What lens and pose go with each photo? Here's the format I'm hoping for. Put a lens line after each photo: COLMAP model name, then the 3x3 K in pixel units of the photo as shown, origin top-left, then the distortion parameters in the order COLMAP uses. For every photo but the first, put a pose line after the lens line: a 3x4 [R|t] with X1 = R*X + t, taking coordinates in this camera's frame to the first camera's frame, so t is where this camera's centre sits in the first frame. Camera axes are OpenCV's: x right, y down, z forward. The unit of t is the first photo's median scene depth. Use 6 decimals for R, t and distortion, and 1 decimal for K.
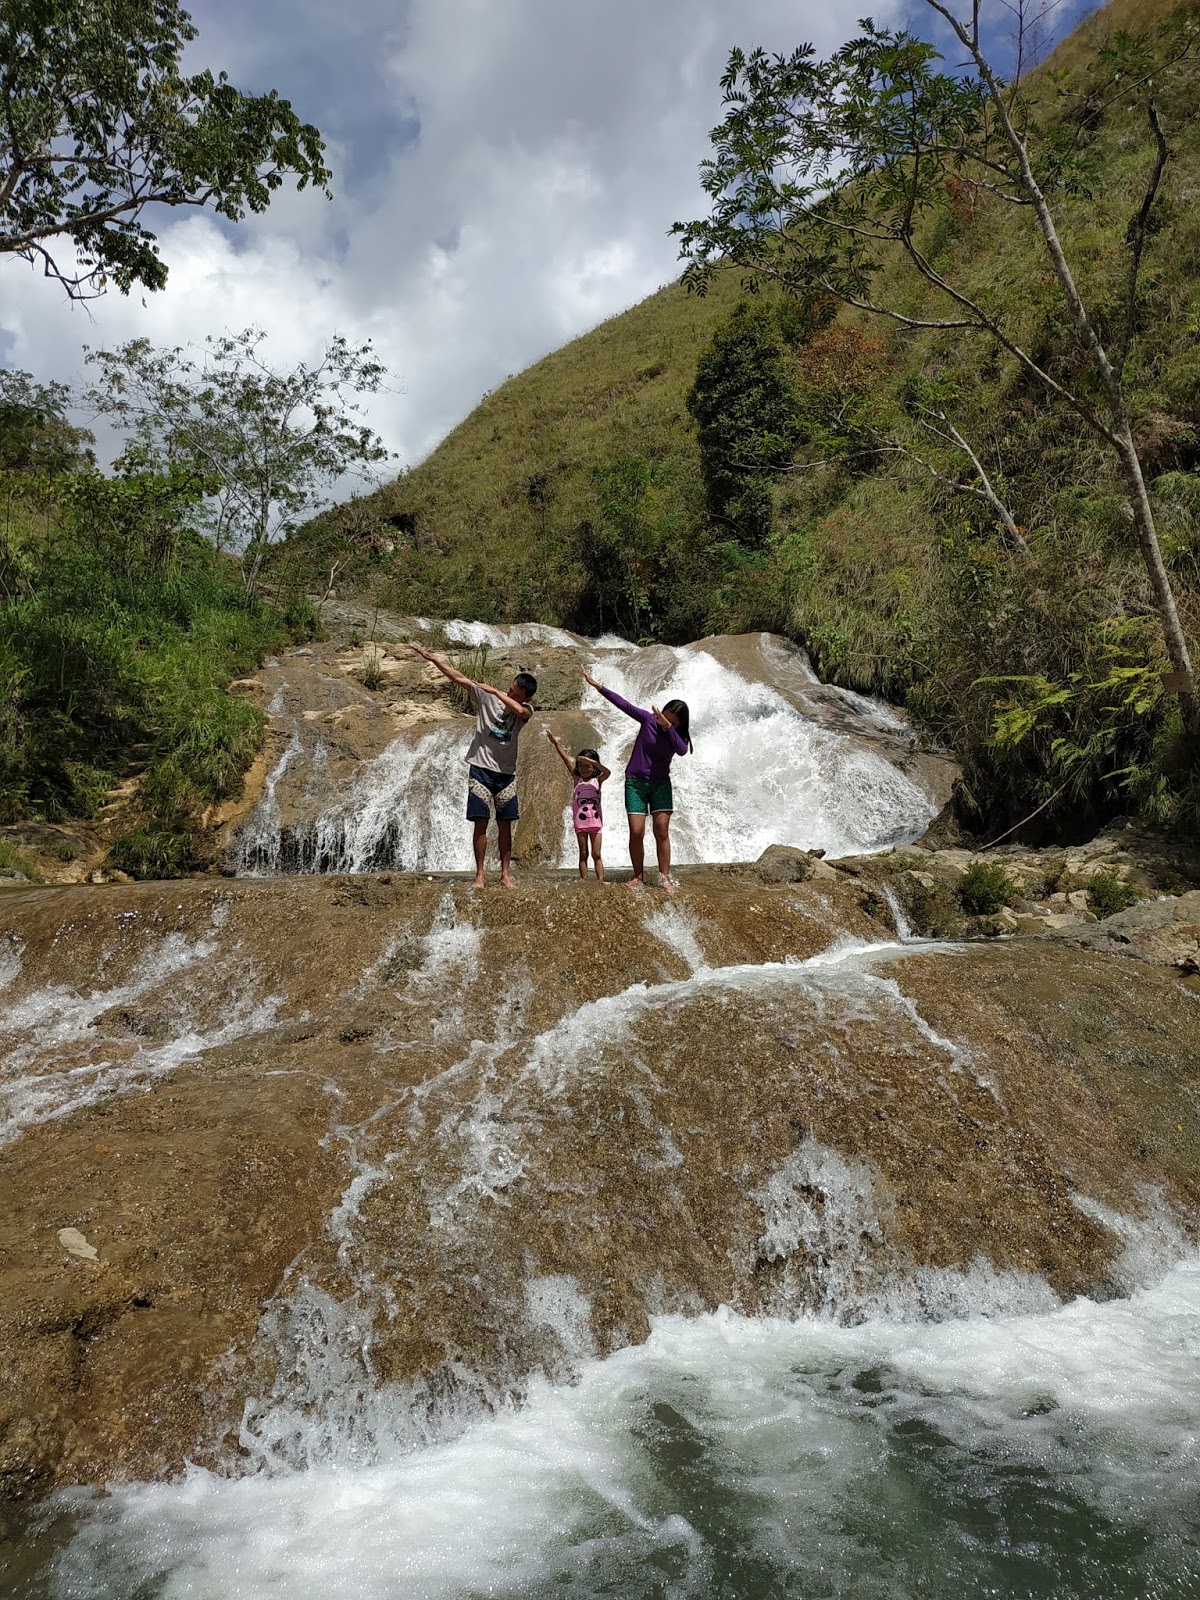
lens RADIAL K [[1183.5, 0, 600.0], [0, 1183.5, 800.0], [0, 0, 1]] dist [0.000067, -0.000497]
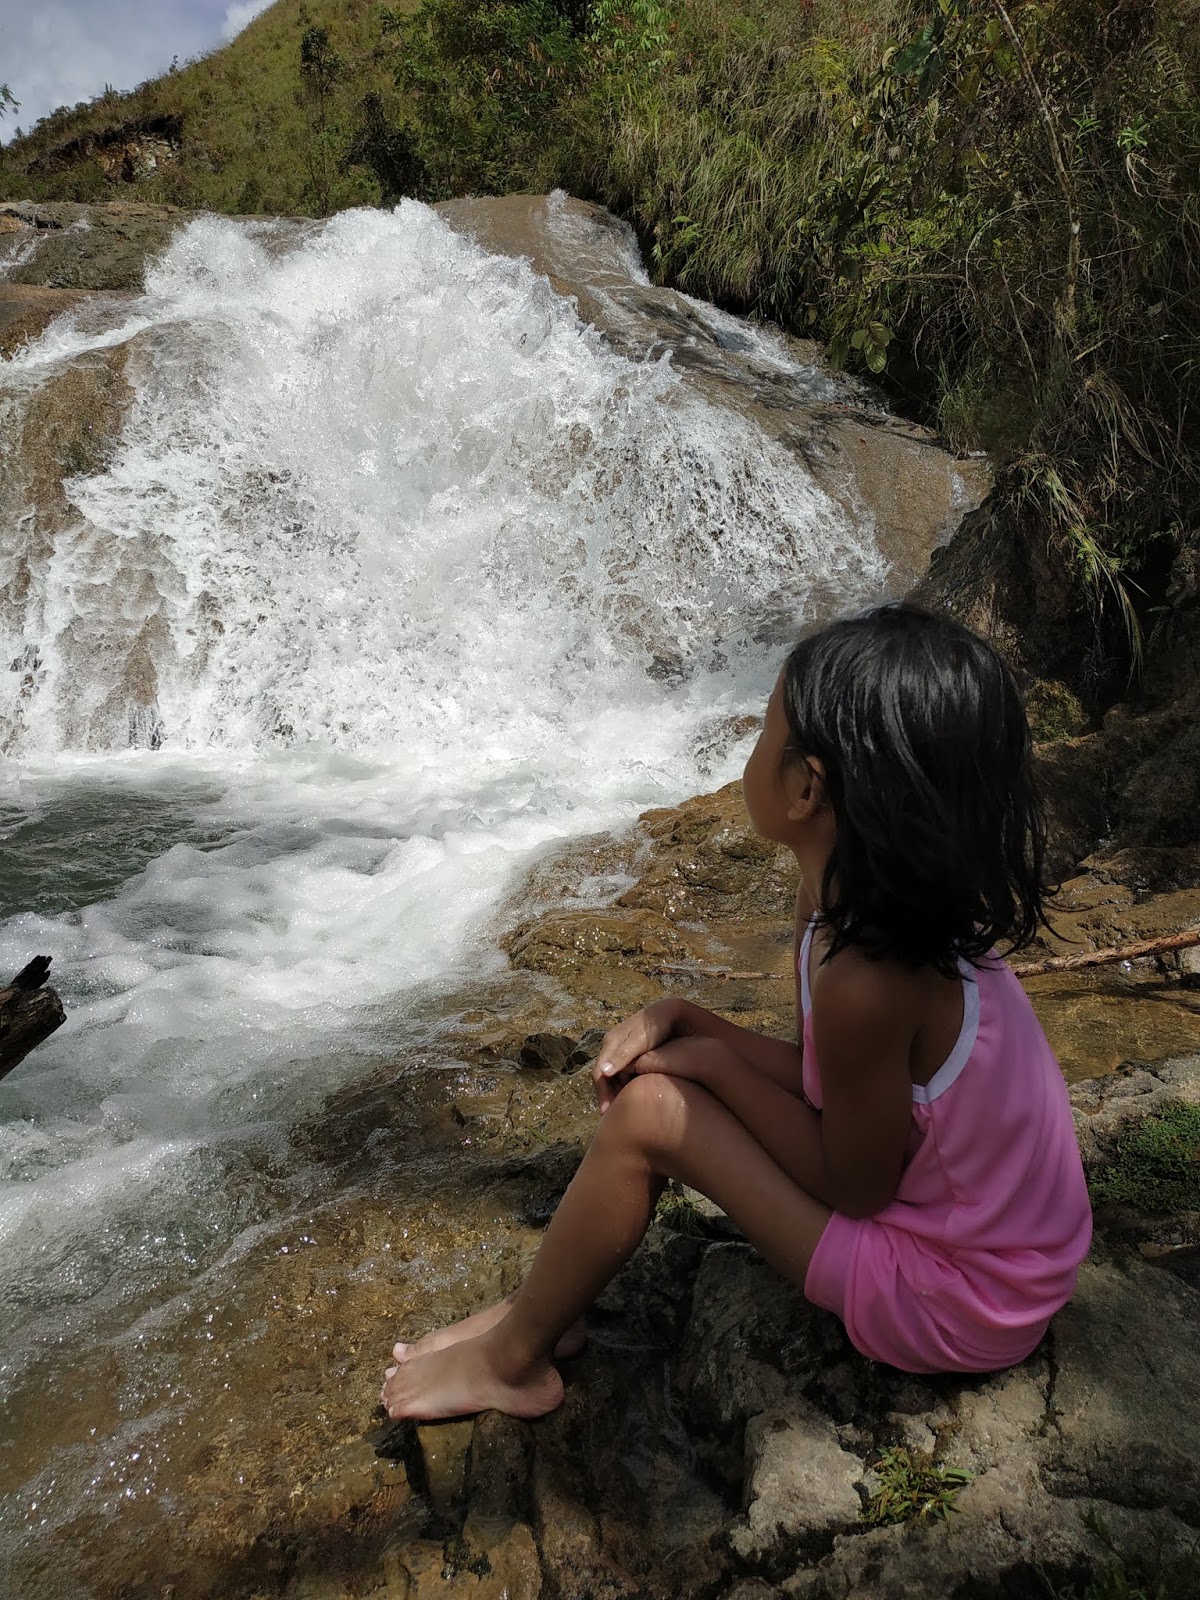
lens RADIAL K [[1183.5, 0, 600.0], [0, 1183.5, 800.0], [0, 0, 1]] dist [0.000067, -0.000497]
pose [[0.996095, 0.001344, 0.088273, 0.120105], [-0.021805, 0.972653, 0.231238, -0.001840], [-0.085548, -0.232260, 0.968884, 0.465564]]
